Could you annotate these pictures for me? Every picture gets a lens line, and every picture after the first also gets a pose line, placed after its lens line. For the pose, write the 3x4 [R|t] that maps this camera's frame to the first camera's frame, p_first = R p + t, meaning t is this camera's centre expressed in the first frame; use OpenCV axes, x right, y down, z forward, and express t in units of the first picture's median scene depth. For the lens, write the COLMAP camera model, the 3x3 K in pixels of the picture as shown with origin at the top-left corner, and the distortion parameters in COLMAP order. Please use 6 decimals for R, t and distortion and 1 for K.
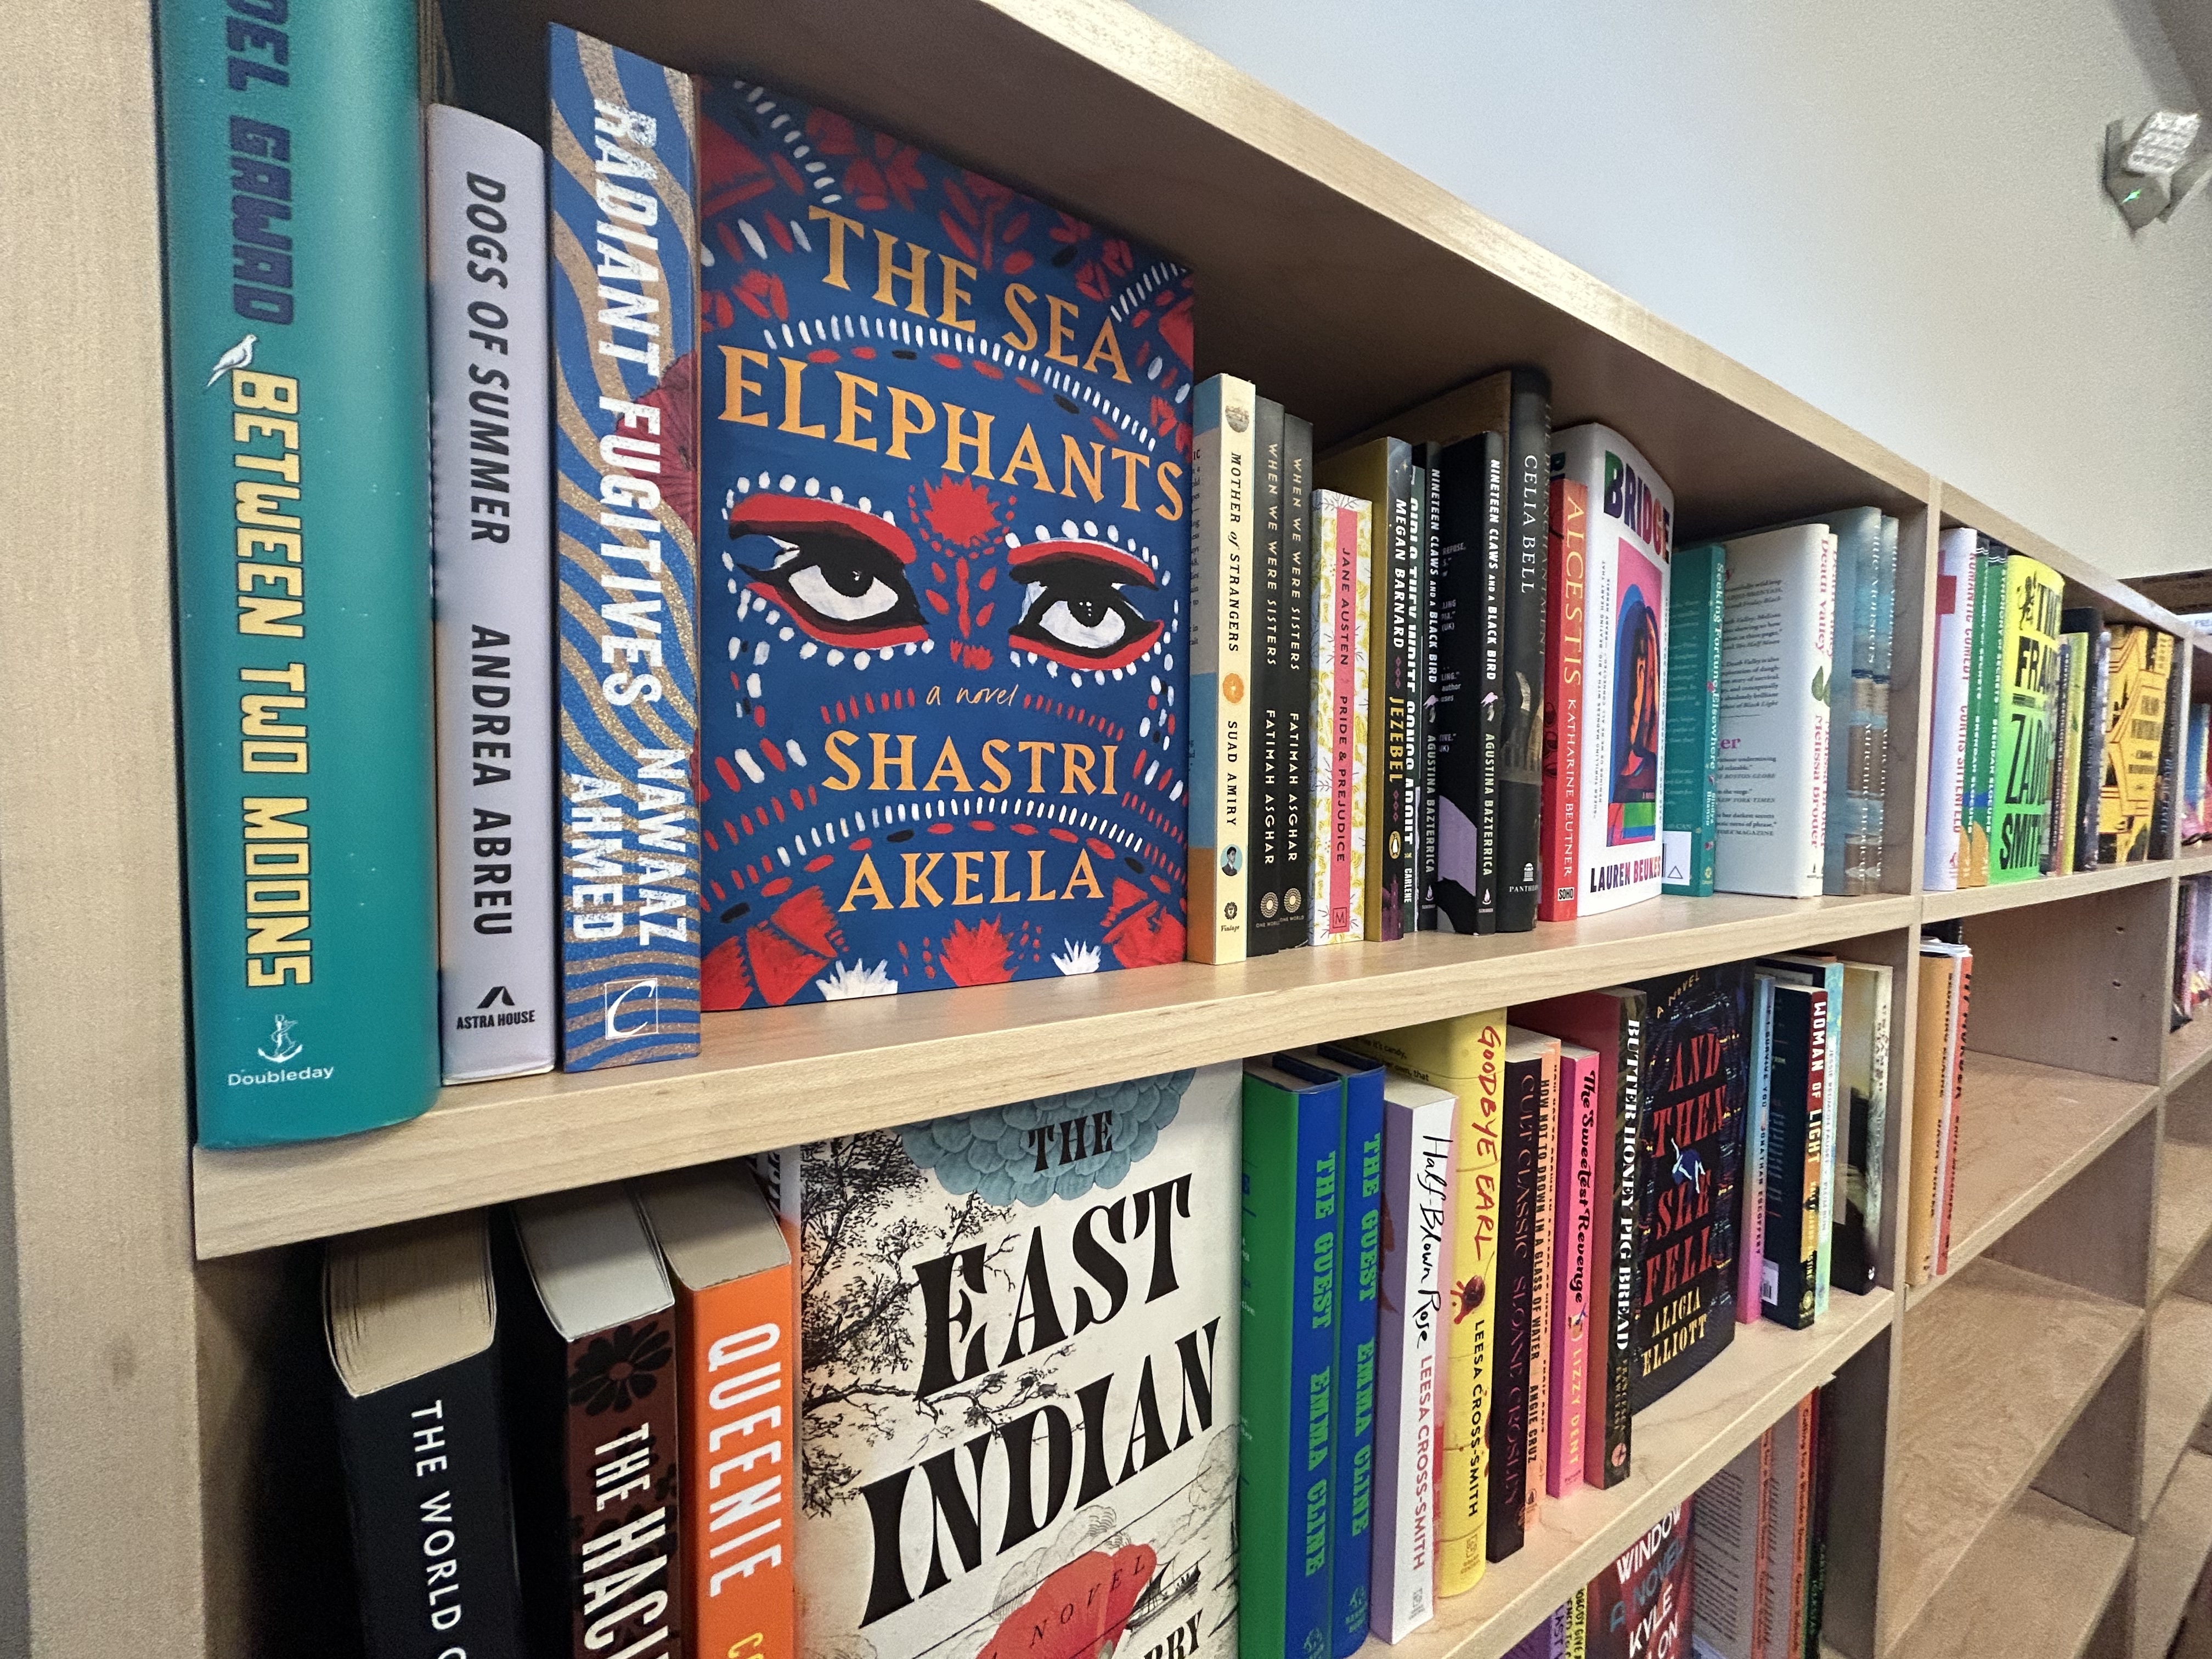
lens RADIAL K [[925.0, 0, 1106.0], [0, 925.0, 829.5], [0, 0, 1]] dist [-0.002106, -0.000205]
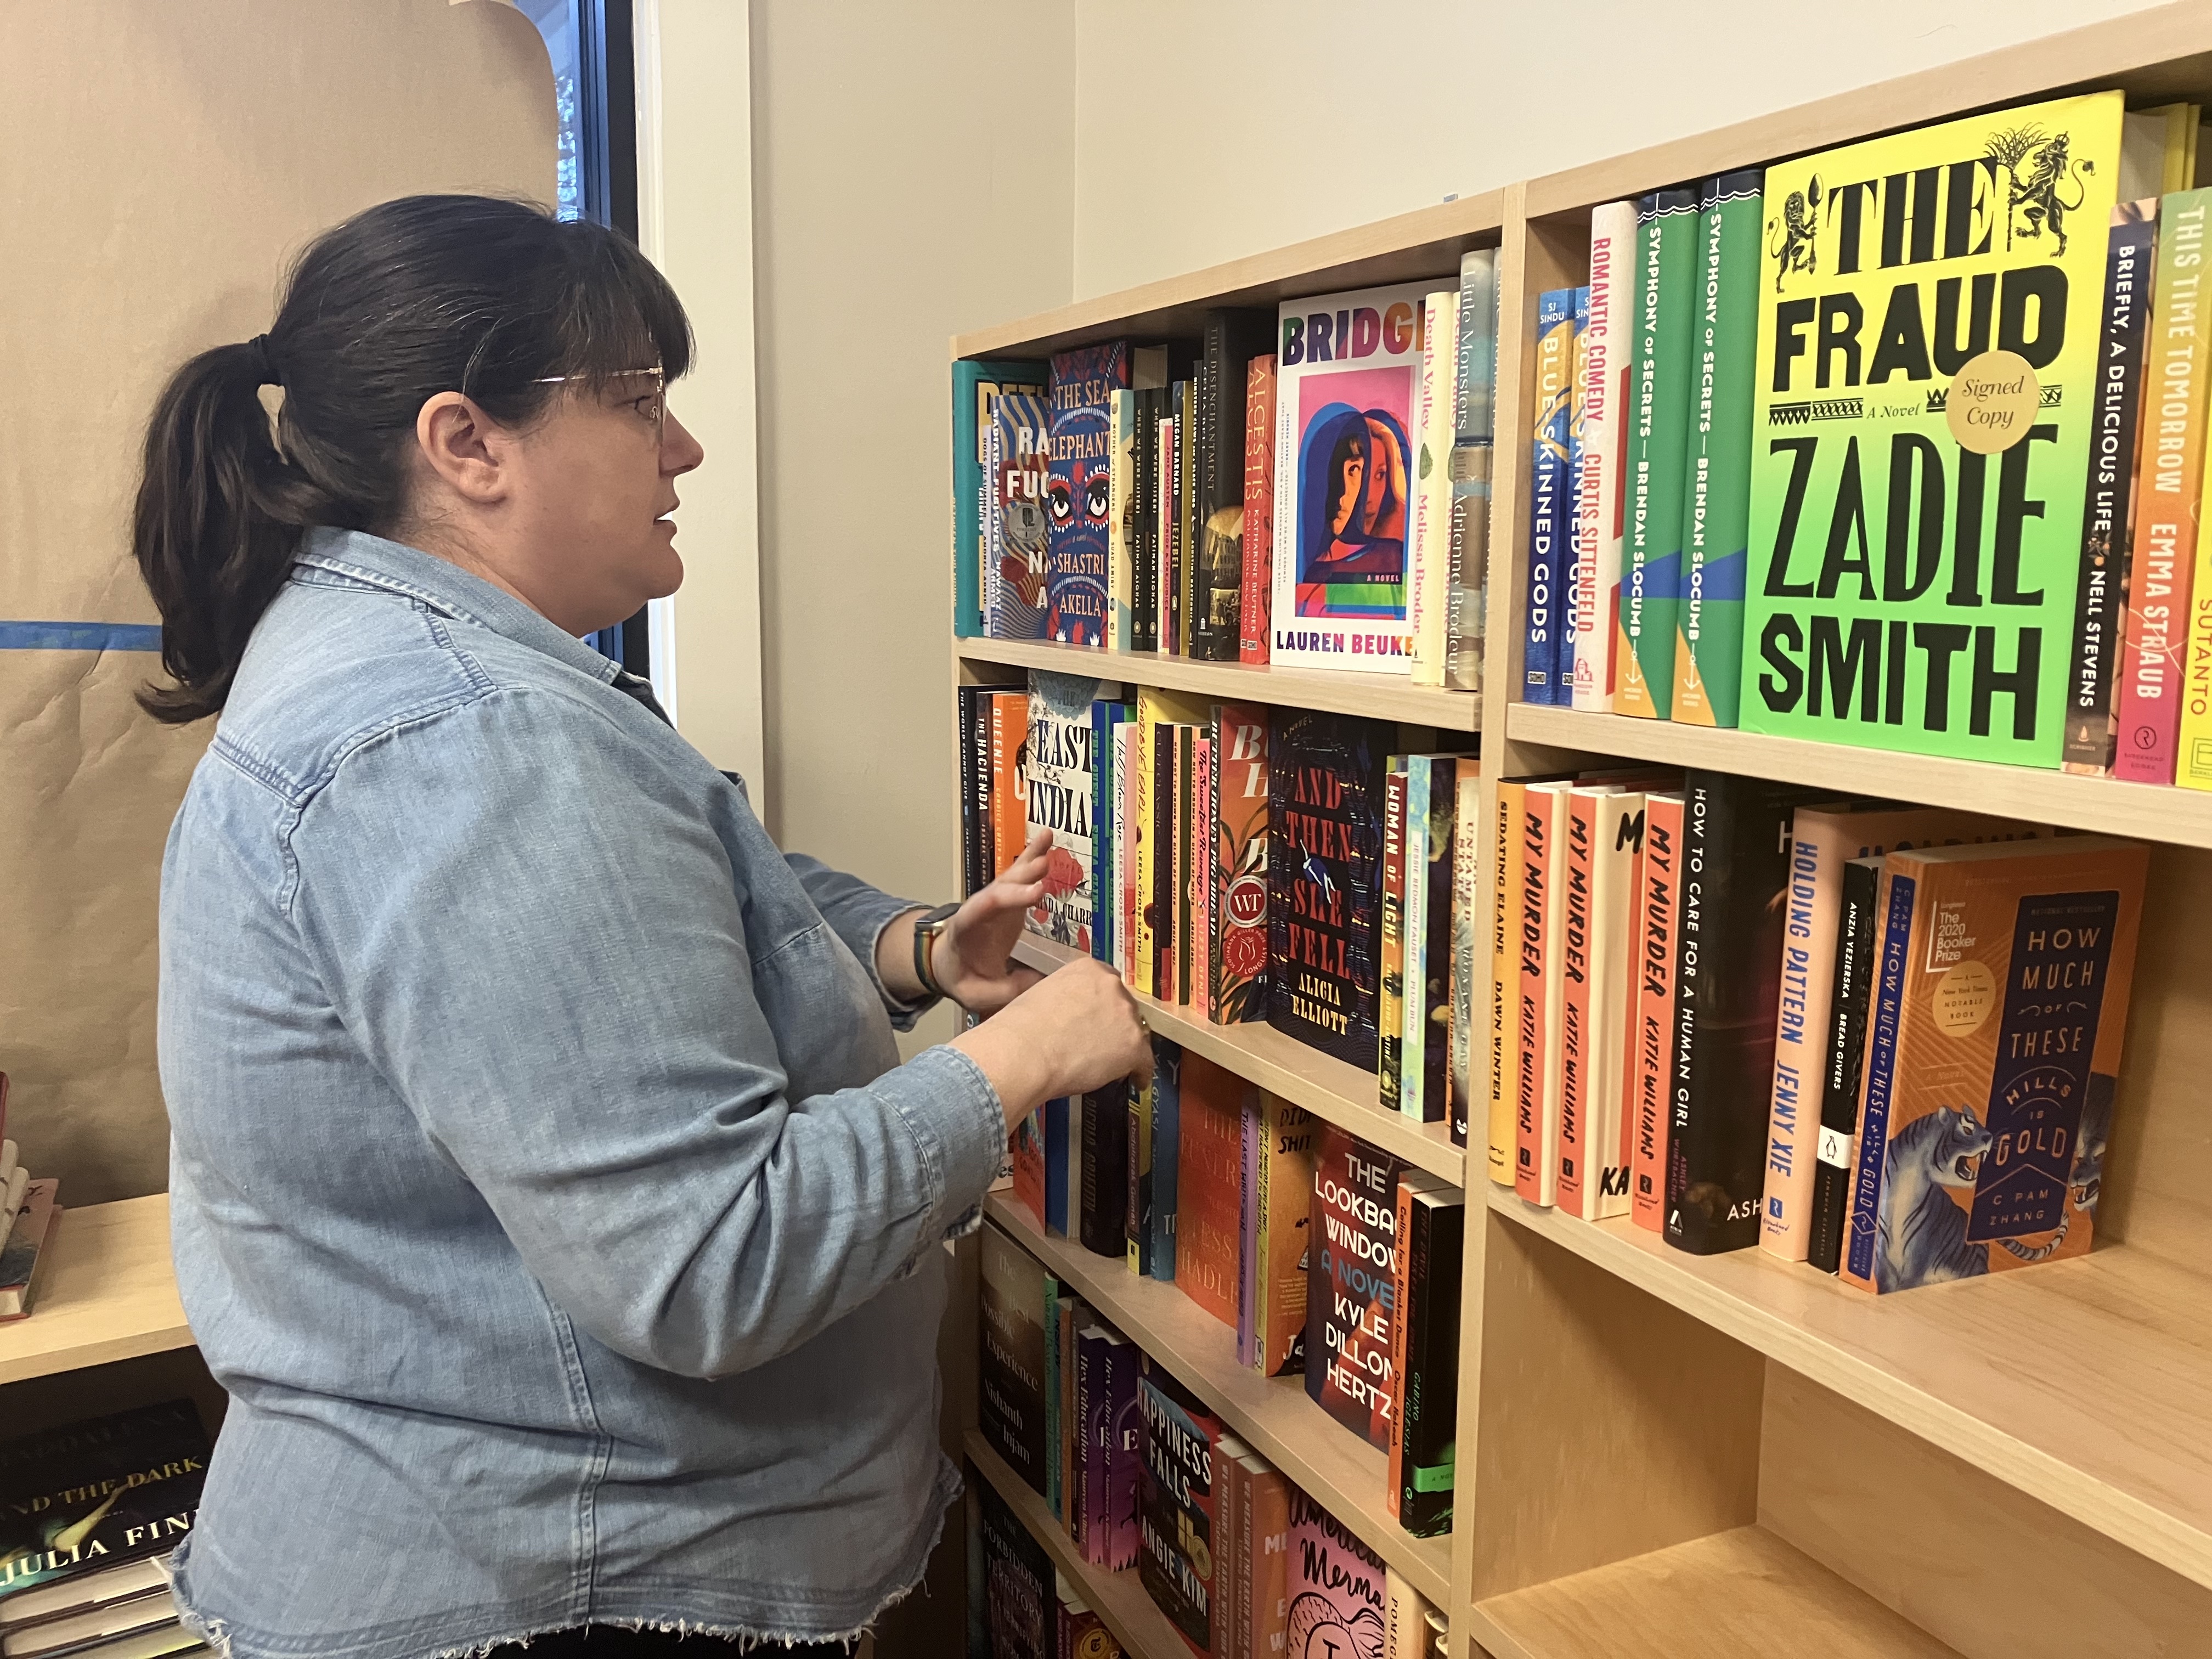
lens RADIAL K [[1844.1, 0, 1118.1], [0, 1844.1, 842.7], [0, 0, 1]] dist [-0.006649, -0.020908]
pose [[-0.136272, 0.140267, -0.980691, 5.276461], [-0.048223, 0.987813, 0.147987, -0.065585], [0.989497, 0.067459, -0.127847, 1.820859]]
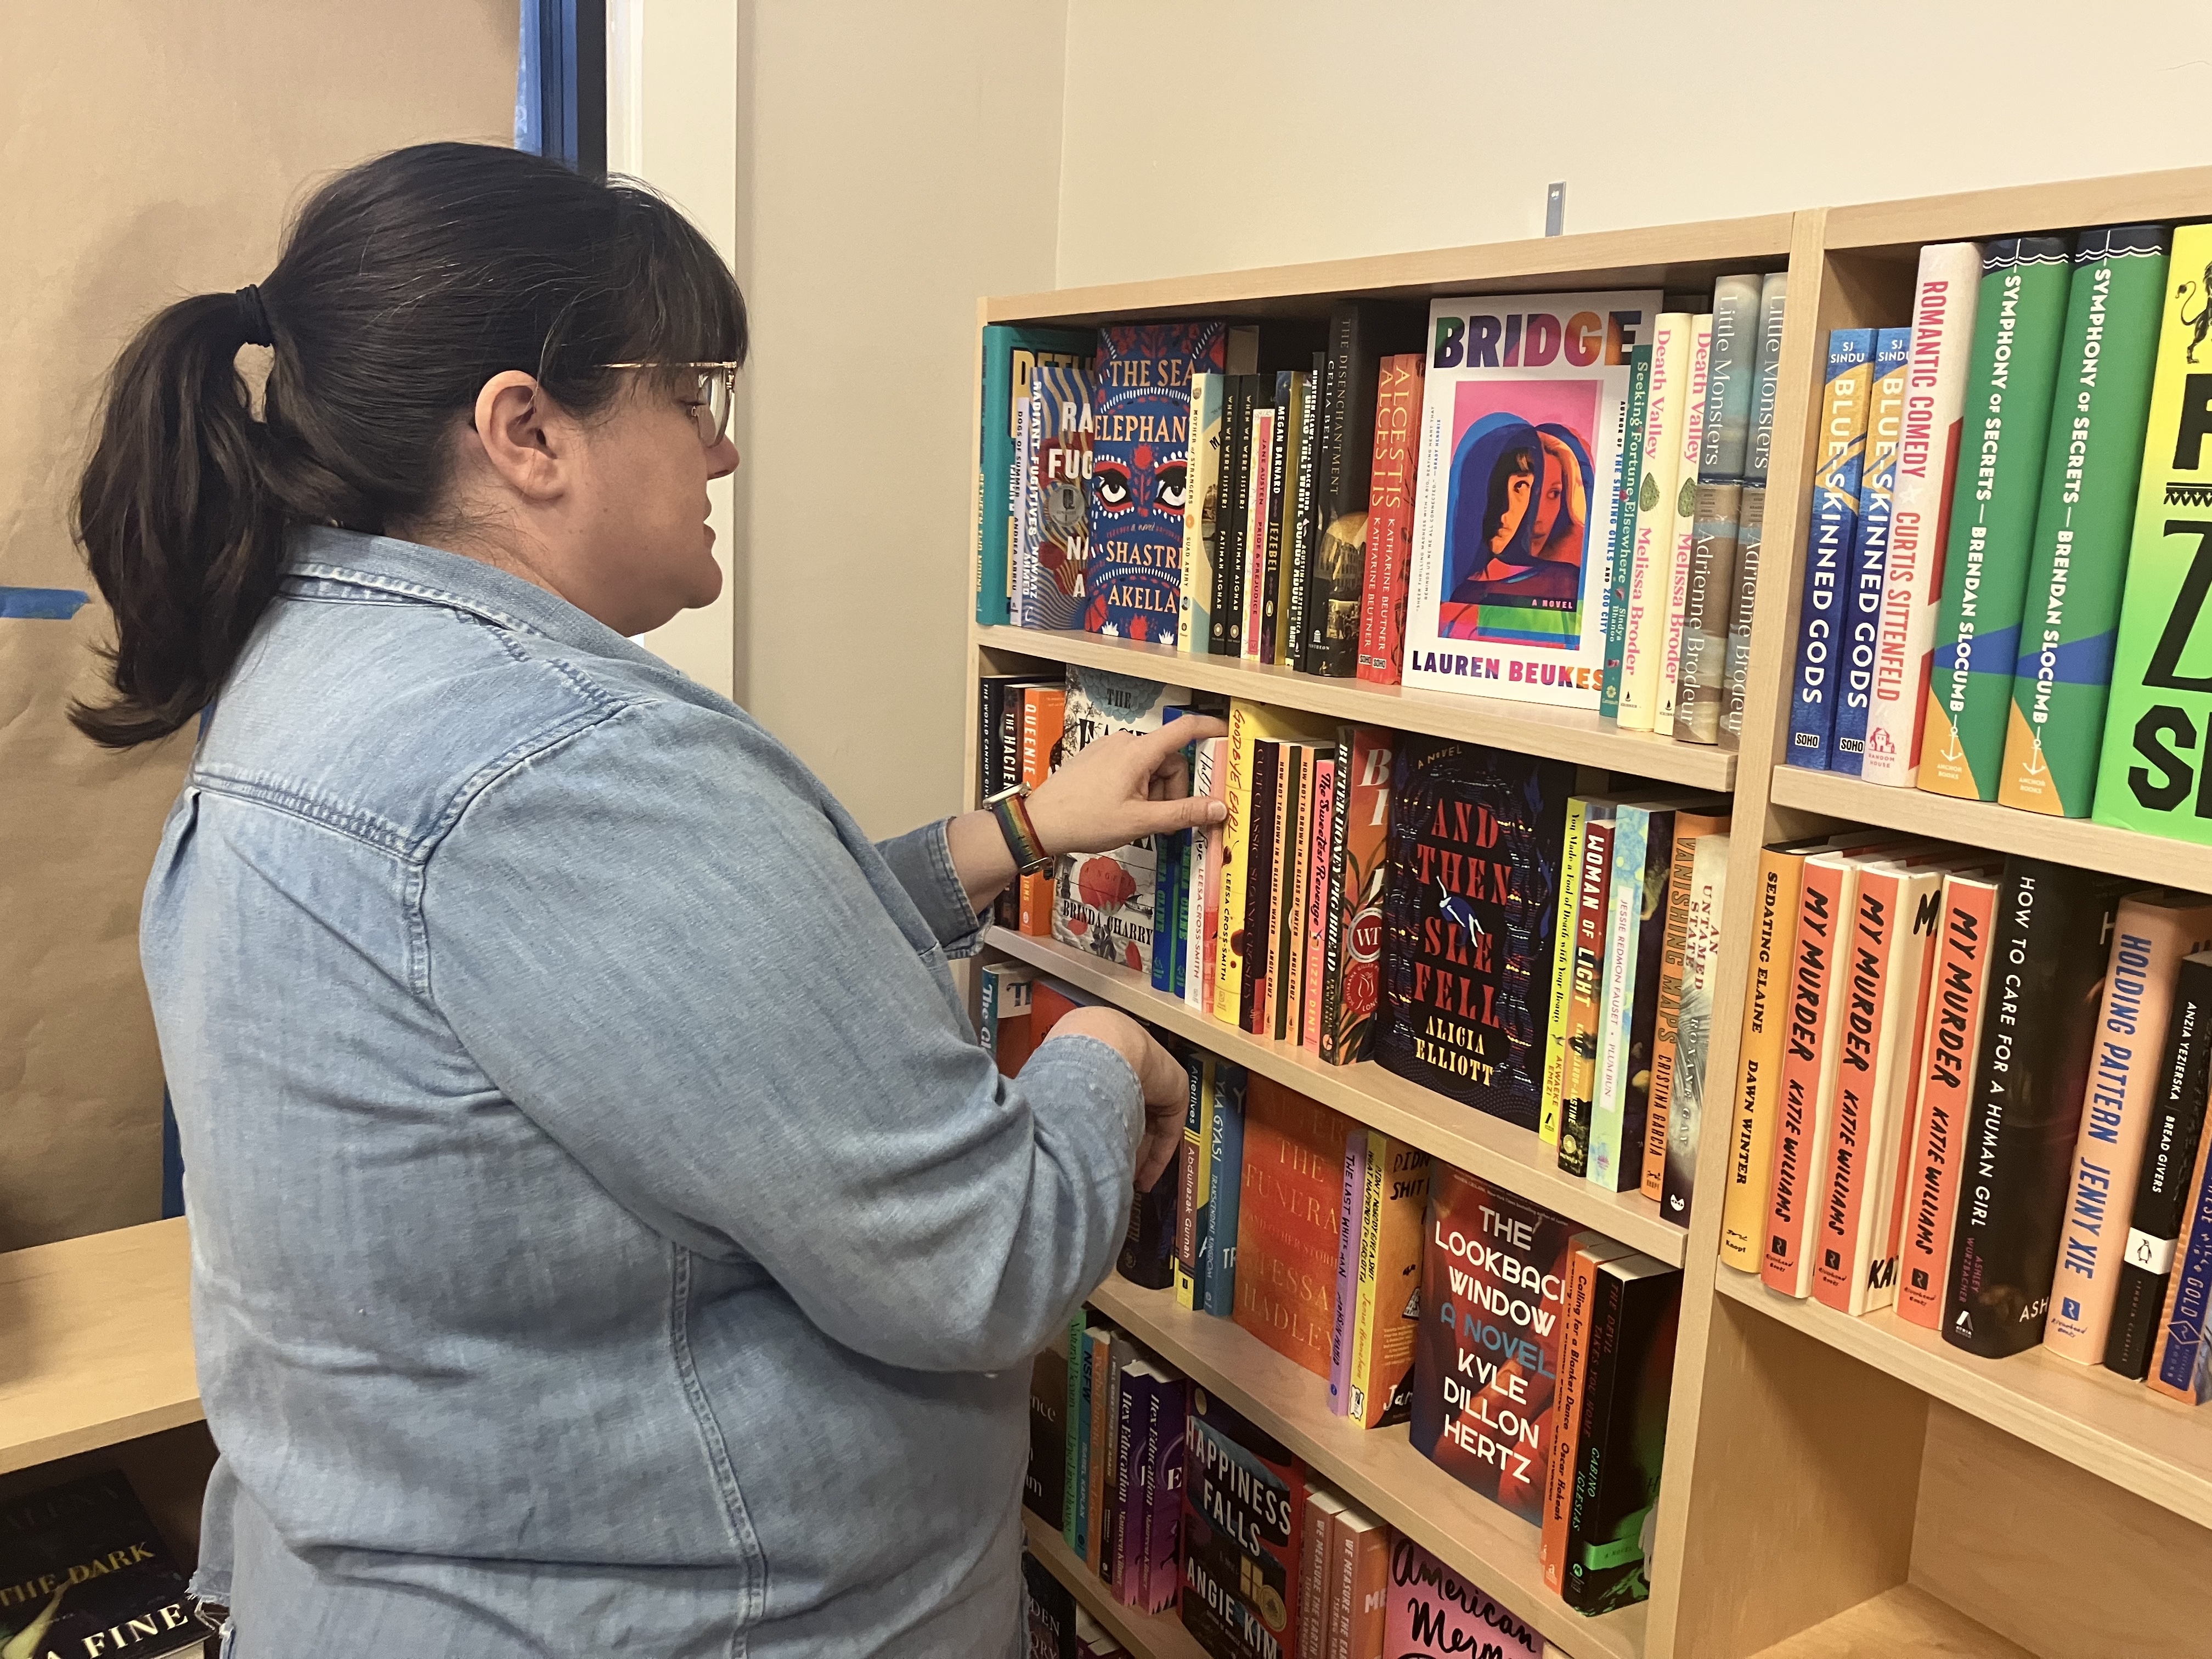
lens RADIAL K [[1855.4, 0, 1106.0], [0, 1855.4, 829.5], [0, 0, 1]] dist [-0.051291, 0.074410]
pose [[-0.015374, 0.175063, -0.984437, 4.985249], [-0.078123, 0.981333, 0.175731, -0.212592], [0.996825, 0.079609, -0.001410, 0.953901]]
